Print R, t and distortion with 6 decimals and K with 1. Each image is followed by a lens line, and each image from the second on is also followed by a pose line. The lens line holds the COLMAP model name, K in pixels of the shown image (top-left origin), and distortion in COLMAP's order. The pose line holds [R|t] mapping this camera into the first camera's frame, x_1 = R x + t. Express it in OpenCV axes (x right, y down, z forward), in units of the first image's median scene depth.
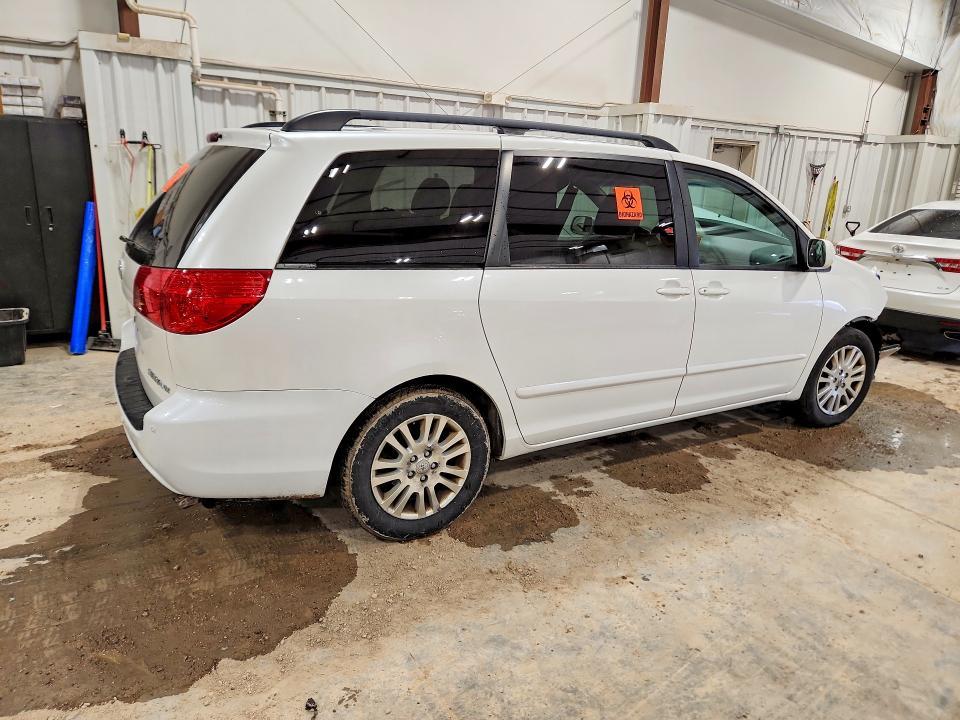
lens RADIAL K [[668.1, 0, 476.9], [0, 668.1, 356.2], [0, 0, 1]] dist [0.021504, -0.013877]
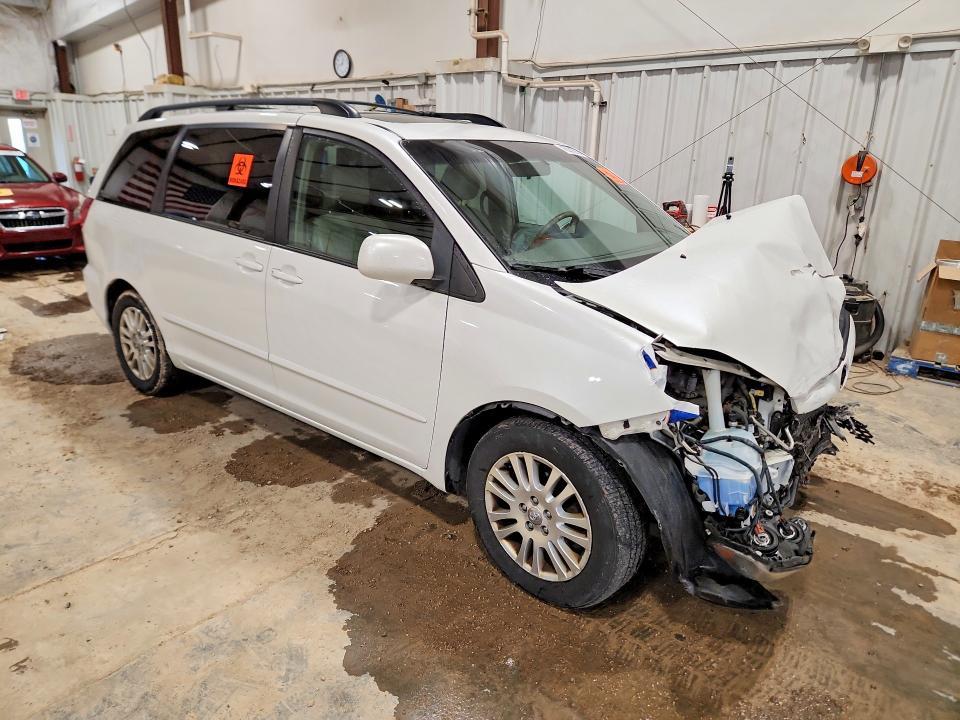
lens RADIAL K [[668.1, 0, 476.2], [0, 668.1, 366.9], [0, 0, 1]] dist [0.021504, -0.013877]
pose [[0.312844, 0.256963, -0.914384, 0.842092], [-0.256794, 0.949738, 0.179040, -0.136802], [0.914432, 0.178797, 0.363107, 0.632423]]
